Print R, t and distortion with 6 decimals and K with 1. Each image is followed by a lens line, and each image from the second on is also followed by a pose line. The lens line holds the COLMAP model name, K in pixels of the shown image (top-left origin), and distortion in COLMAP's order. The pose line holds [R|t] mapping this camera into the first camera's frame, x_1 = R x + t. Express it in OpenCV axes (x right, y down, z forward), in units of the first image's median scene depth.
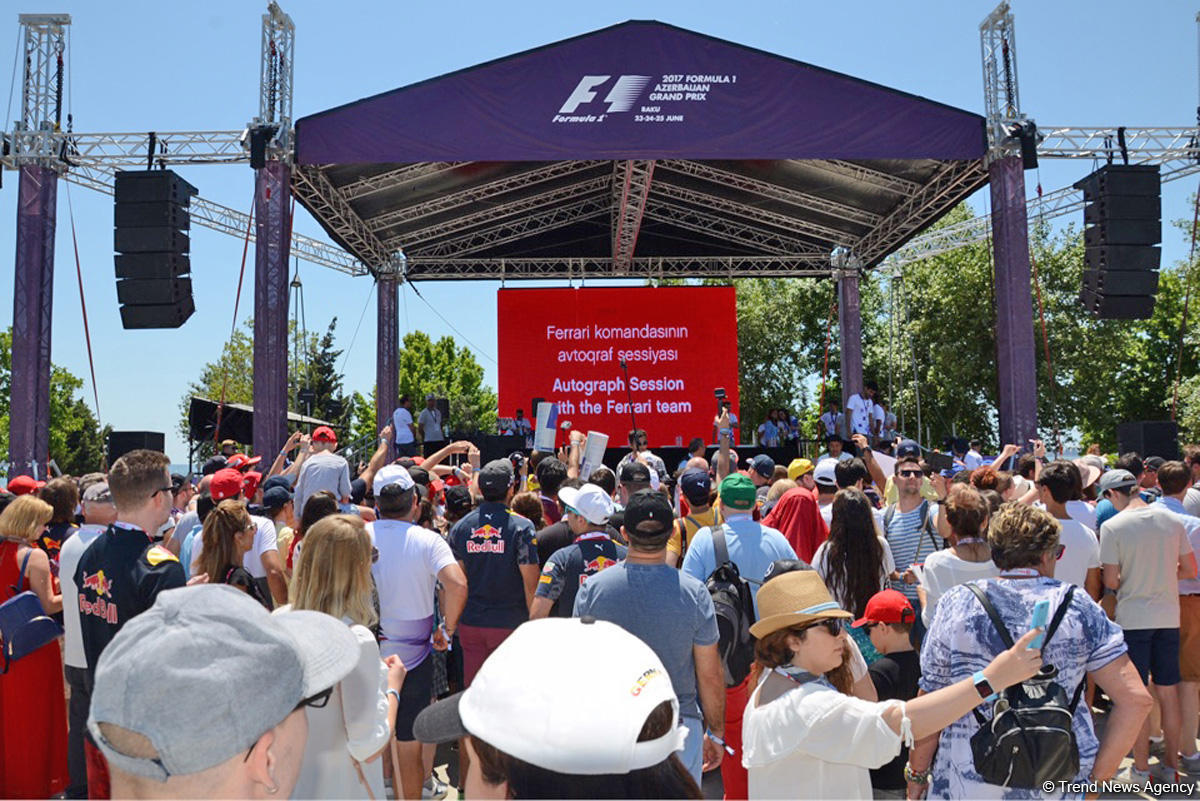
lens RADIAL K [[902.3, 0, 600.0], [0, 902.3, 400.5], [0, 0, 1]] dist [-0.165281, 0.103677]
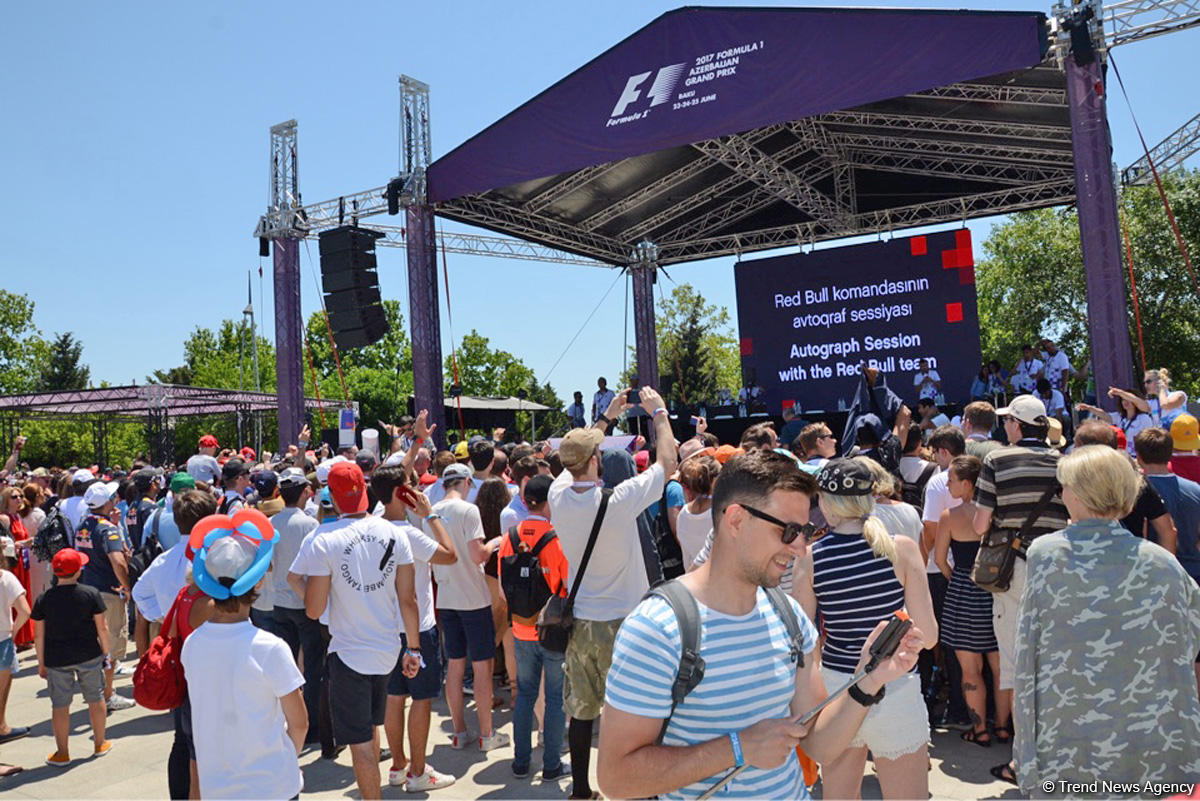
lens RADIAL K [[902.3, 0, 600.0], [0, 902.3, 400.5], [0, 0, 1]] dist [-0.165281, 0.103677]
pose [[0.854518, -0.059505, -0.516002, 0.288820], [0.082825, 0.996315, 0.022268, -0.002600], [0.512775, -0.061766, 0.856298, 0.025168]]
